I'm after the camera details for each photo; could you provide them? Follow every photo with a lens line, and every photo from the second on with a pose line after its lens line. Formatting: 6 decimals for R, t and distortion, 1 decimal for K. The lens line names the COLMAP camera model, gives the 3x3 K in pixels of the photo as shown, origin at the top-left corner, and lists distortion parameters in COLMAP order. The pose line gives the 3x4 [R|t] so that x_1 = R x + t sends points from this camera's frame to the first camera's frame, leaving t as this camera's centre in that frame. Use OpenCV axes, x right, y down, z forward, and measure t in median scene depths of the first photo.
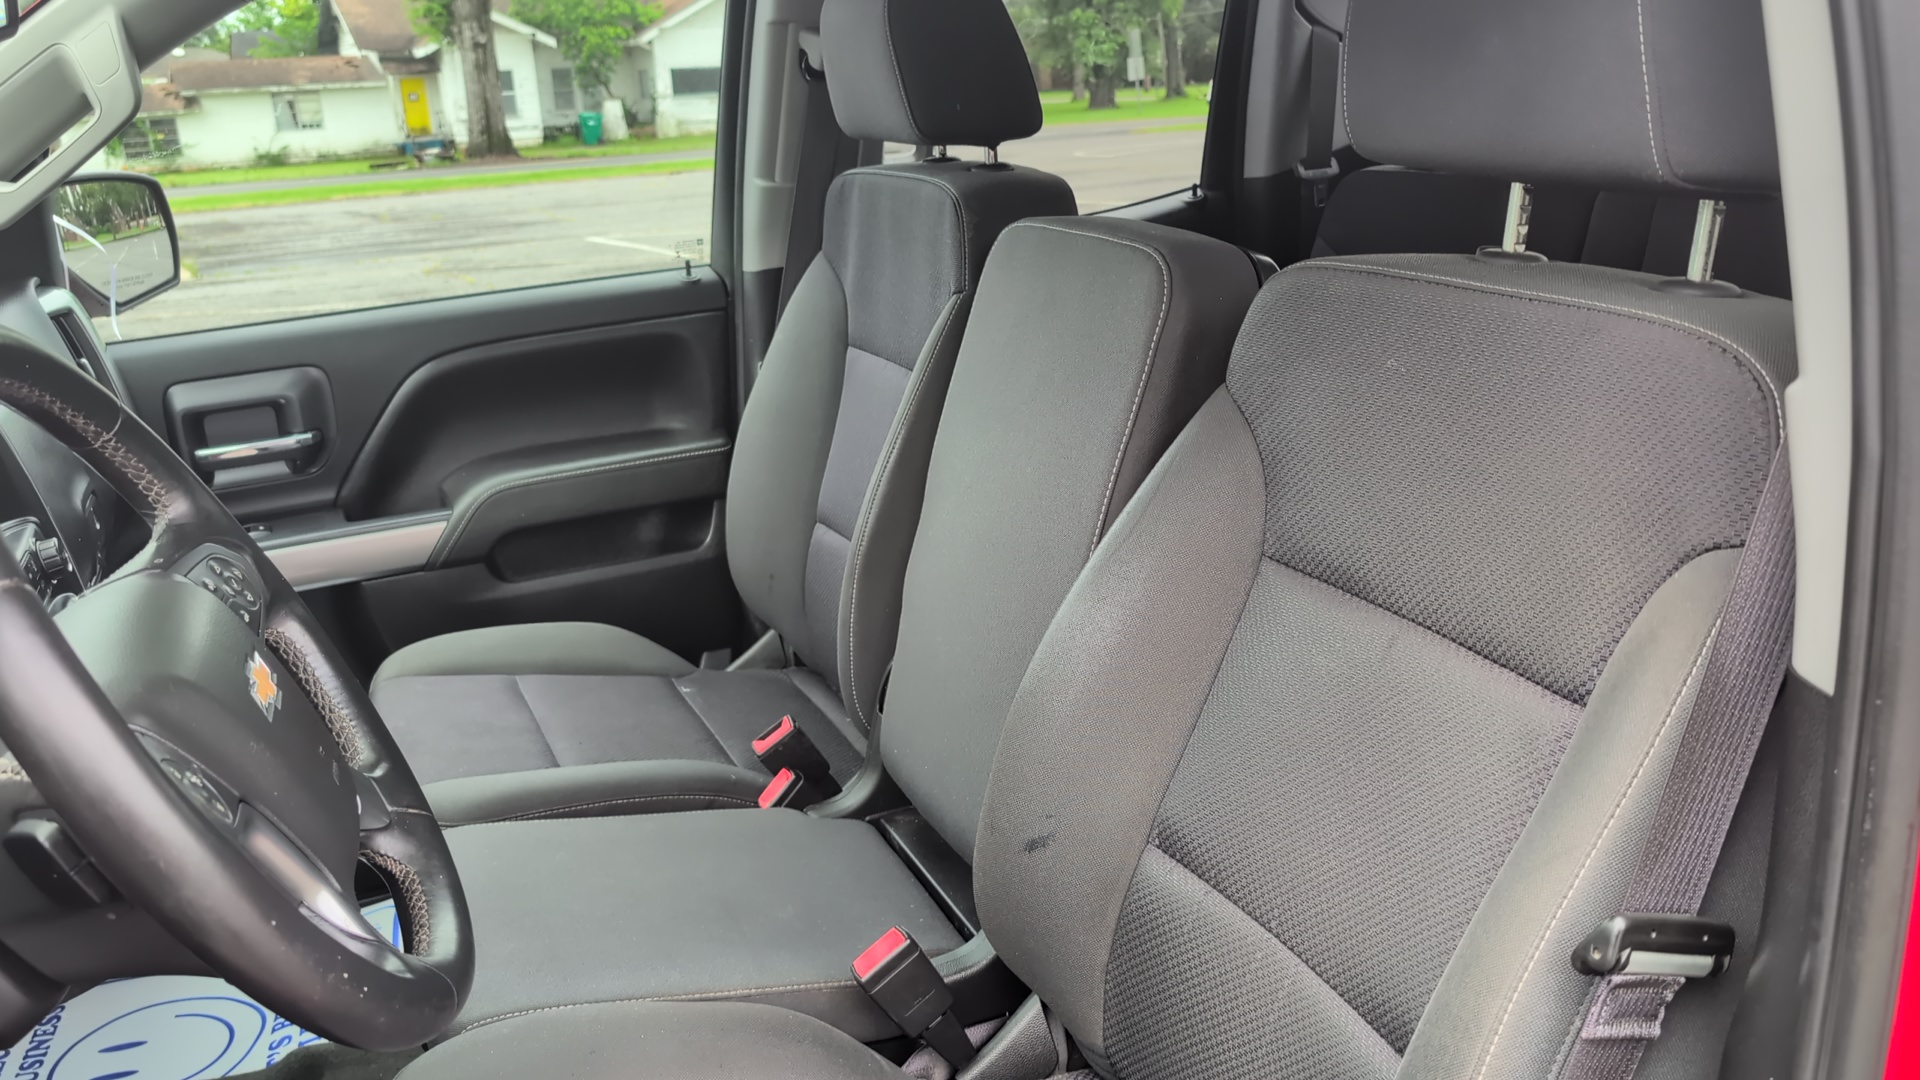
lens RADIAL K [[1632.7, 0, 967.2], [0, 1632.7, 548.9], [0, 0, 1]] dist [0.040355, -0.077402]
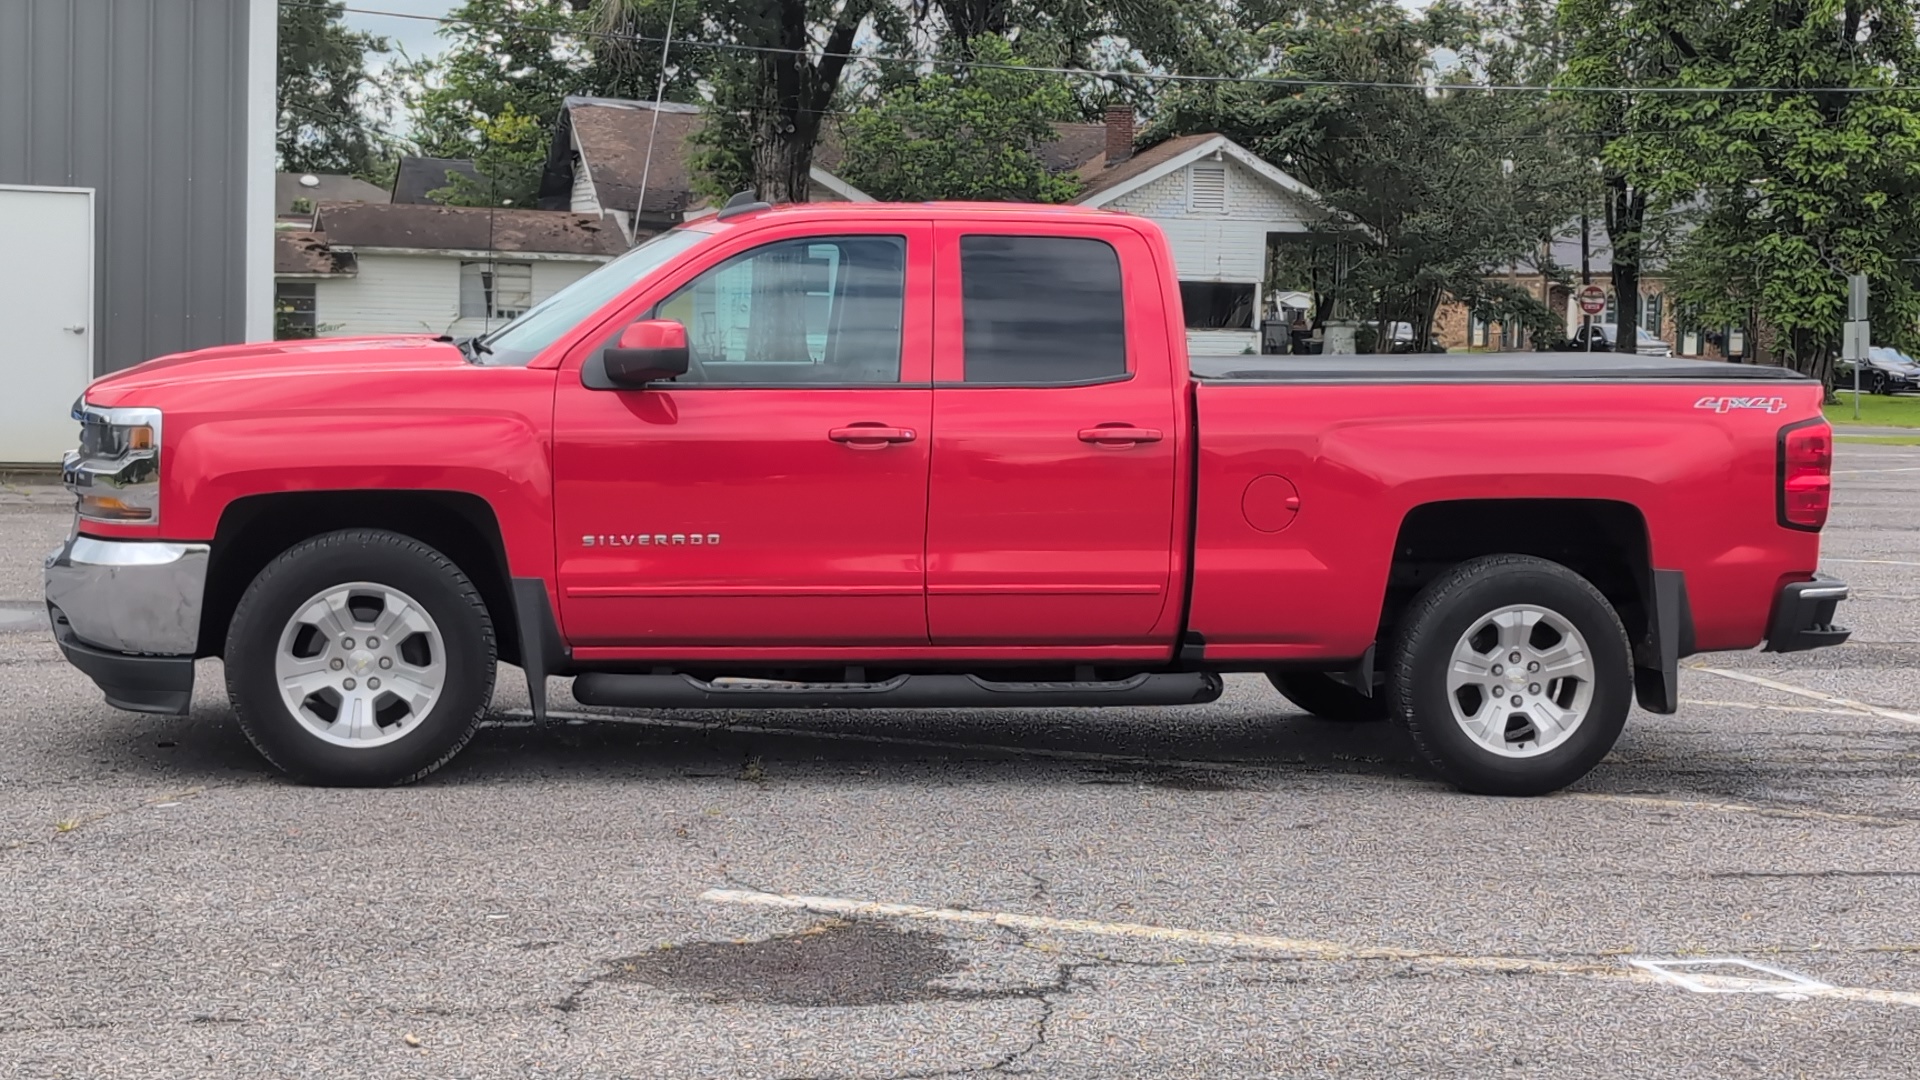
lens RADIAL K [[1632.7, 0, 954.5], [0, 1632.7, 537.3], [0, 0, 1]] dist [0.040355, -0.077402]
pose [[0.982387, 0.108713, -0.151980, -0.129839], [-0.128410, 0.983629, -0.126431, -0.118854], [0.135747, 0.143720, 0.980264, 0.428886]]
